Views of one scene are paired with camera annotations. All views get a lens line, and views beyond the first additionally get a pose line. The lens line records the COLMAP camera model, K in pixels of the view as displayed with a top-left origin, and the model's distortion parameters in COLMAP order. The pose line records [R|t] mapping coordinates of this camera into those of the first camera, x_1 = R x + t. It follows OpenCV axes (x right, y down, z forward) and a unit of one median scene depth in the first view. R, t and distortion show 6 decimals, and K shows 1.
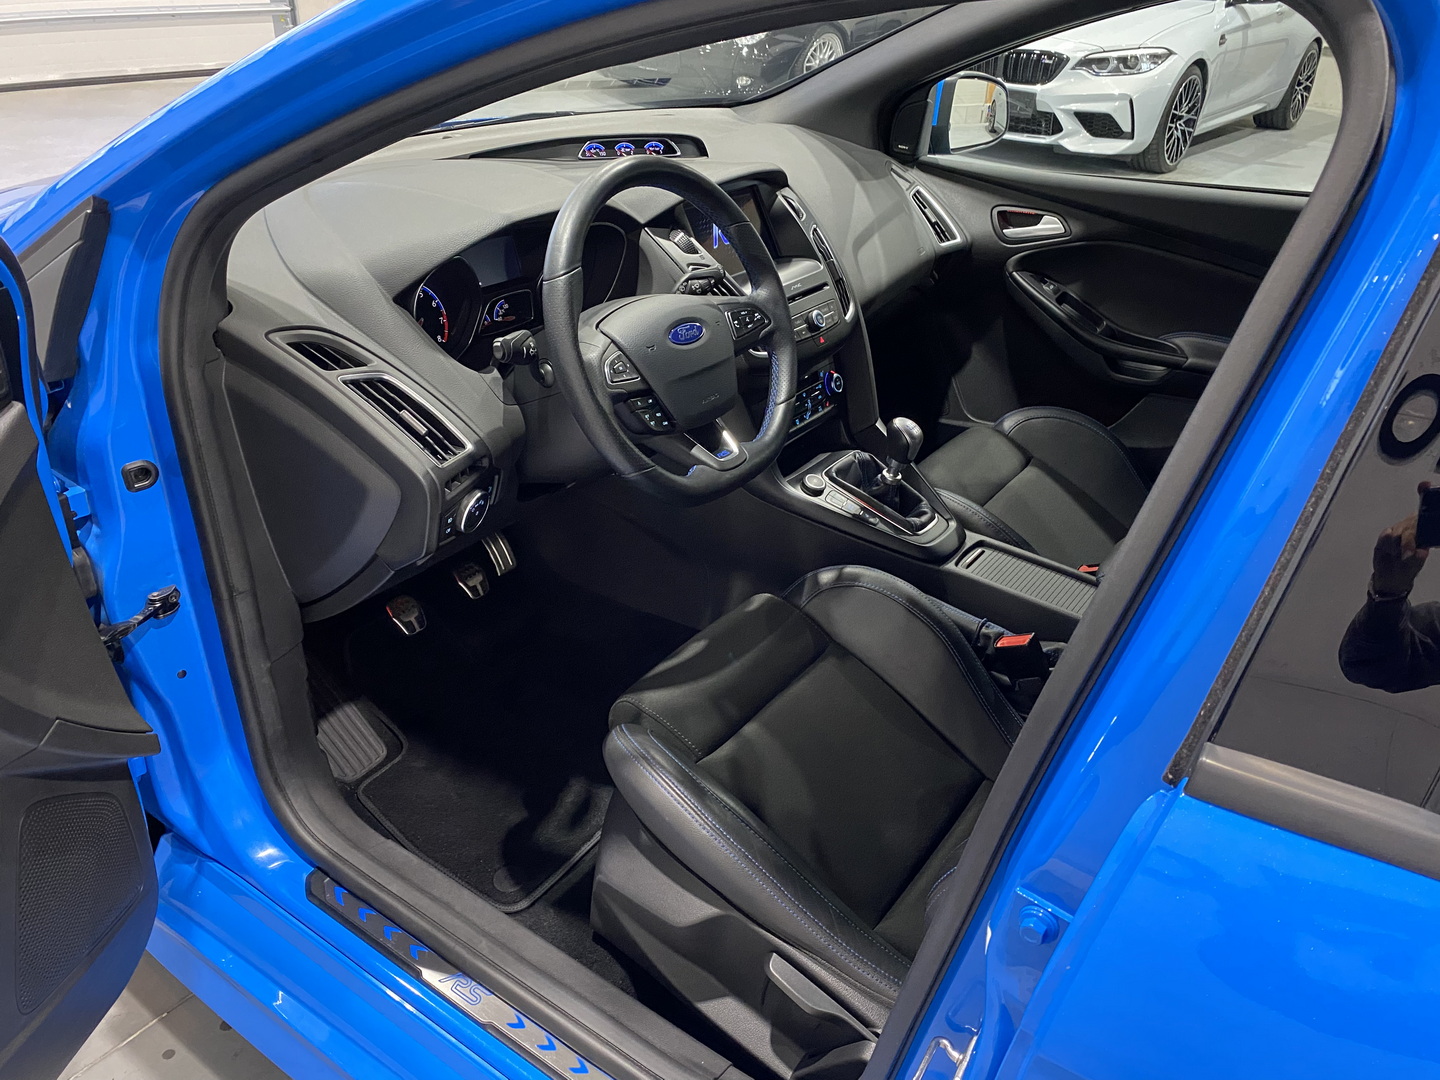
lens RADIAL K [[1089.5, 0, 711.3], [0, 1089.5, 544.0], [0, 0, 1]] dist [0.081543, -0.115027]
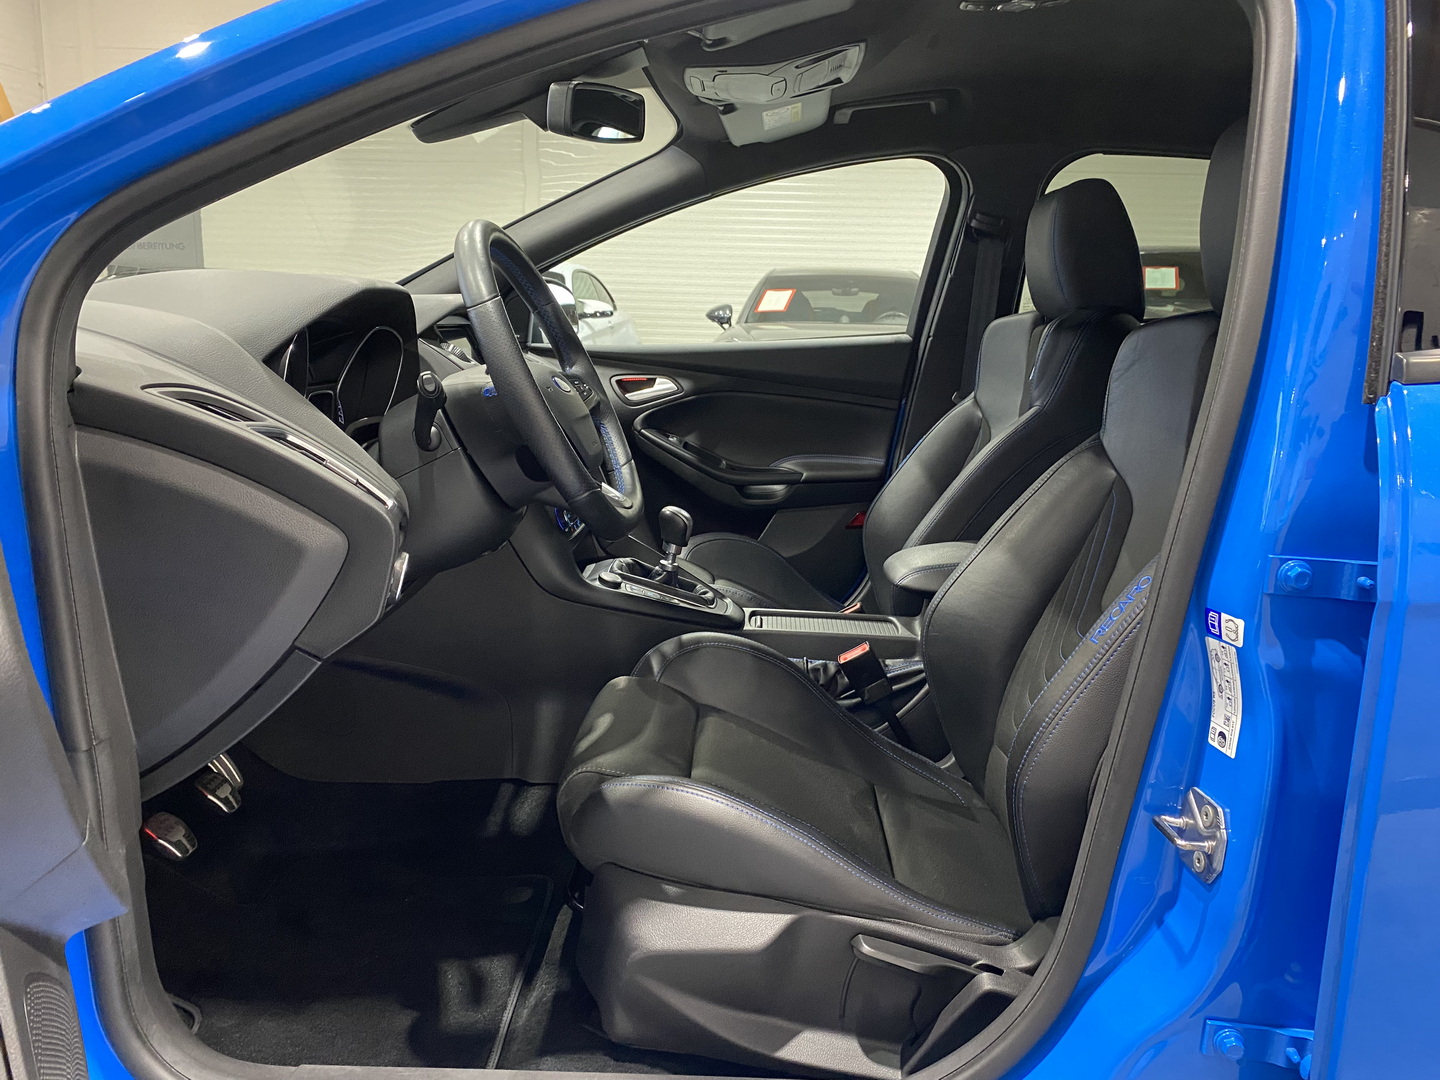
lens RADIAL K [[1088.8, 0, 726.9], [0, 1088.8, 549.1], [0, 0, 1]] dist [0.064603, -0.093113]
pose [[0.835641, -0.145546, 0.529642, -0.359757], [0.287761, 0.937341, -0.196431, 0.153068], [-0.467866, 0.316556, 0.825163, 0.115838]]
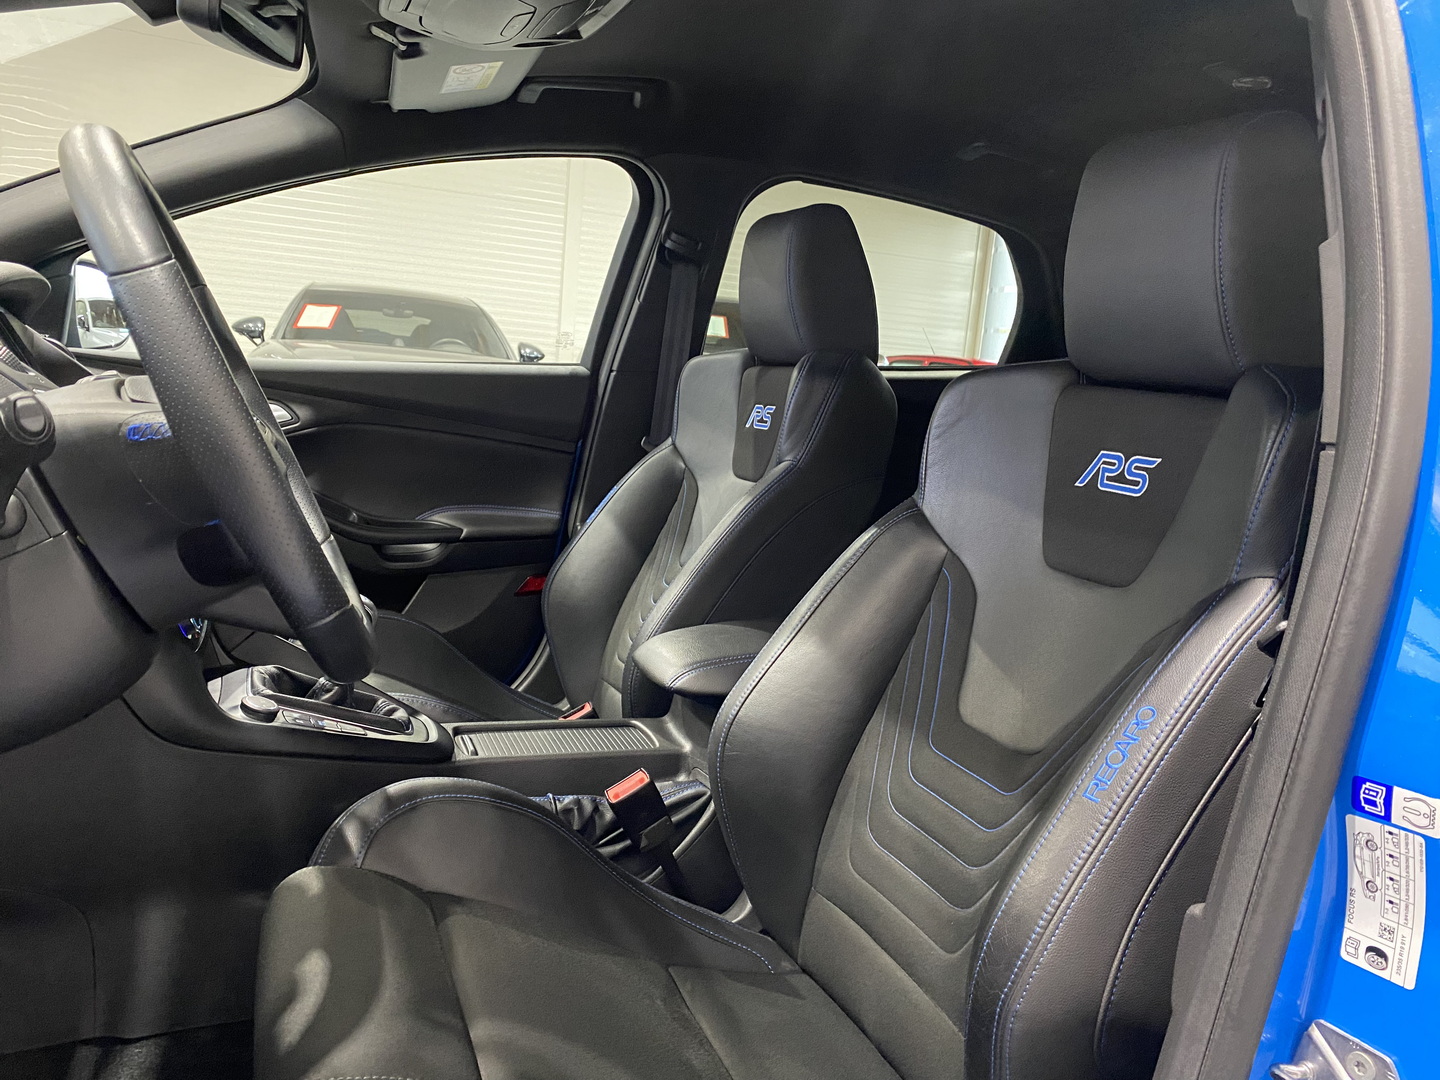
lens RADIAL K [[1095.3, 0, 740.4], [0, 1095.3, 541.9], [0, 0, 1]] dist [0.060834, -0.102888]
pose [[0.537658, -0.131976, 0.832770, -0.310595], [0.364395, 0.927044, -0.088346, 0.019223], [-0.760355, 0.350958, 0.546524, 0.386126]]
